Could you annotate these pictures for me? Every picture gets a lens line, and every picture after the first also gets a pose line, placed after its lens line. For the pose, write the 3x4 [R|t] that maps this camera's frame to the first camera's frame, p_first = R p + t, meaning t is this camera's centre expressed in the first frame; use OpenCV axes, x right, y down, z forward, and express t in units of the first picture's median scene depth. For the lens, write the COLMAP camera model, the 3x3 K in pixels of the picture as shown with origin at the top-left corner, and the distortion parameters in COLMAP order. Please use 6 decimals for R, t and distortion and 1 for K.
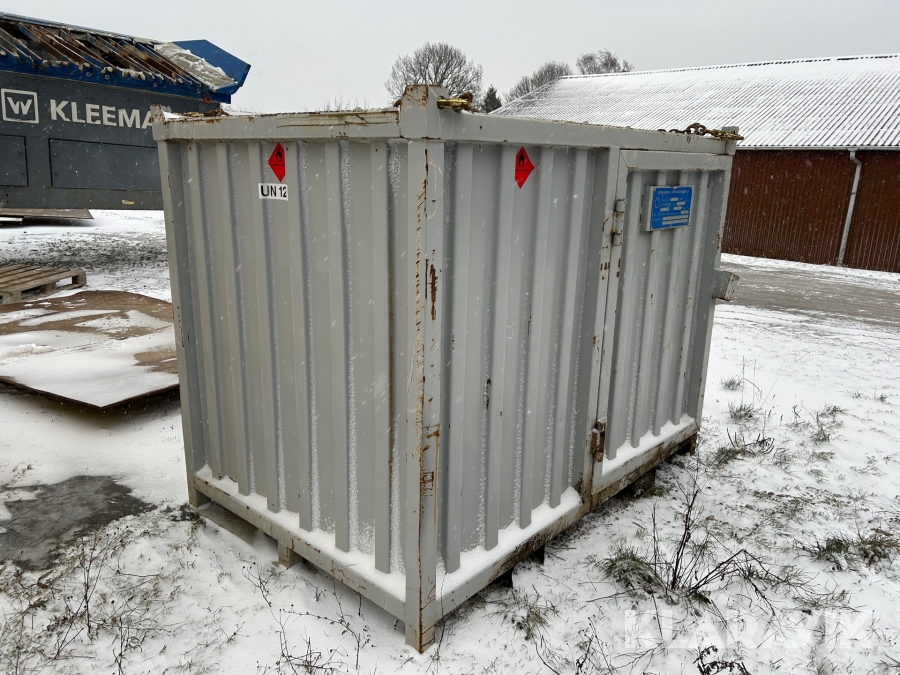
lens RADIAL K [[671.5, 0, 448.0], [0, 671.5, 340.5], [0, 0, 1]] dist [0.057630, -0.062378]
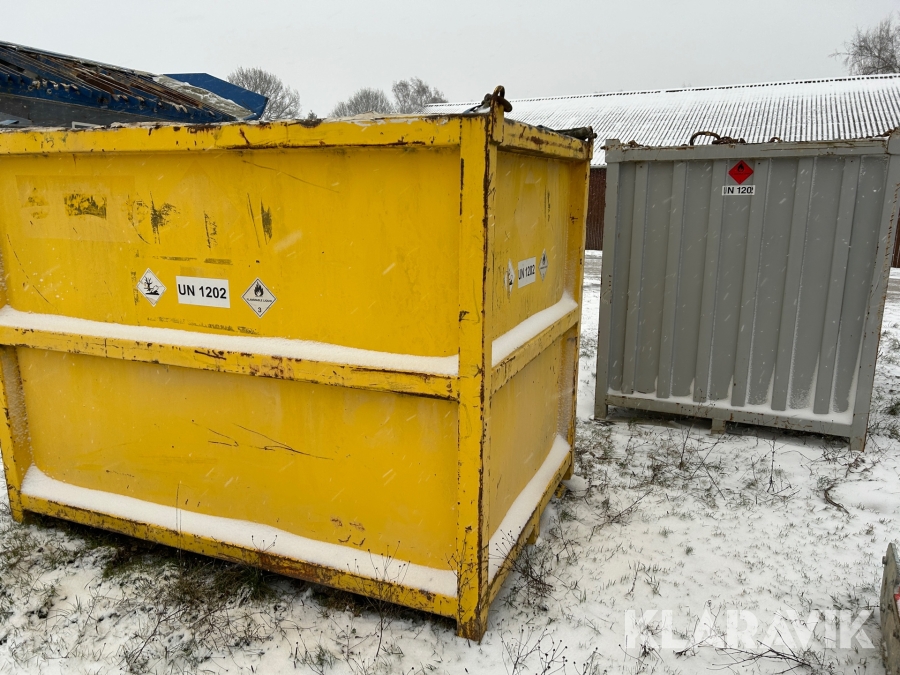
lens RADIAL K [[671.5, 0, 448.9], [0, 671.5, 341.5], [0, 0, 1]] dist [0.057630, -0.062378]
pose [[0.964323, -0.086668, 0.250140, -0.951084], [0.094528, 0.995330, -0.019556, 0.074571], [-0.247277, 0.042504, 0.968012, -0.270085]]
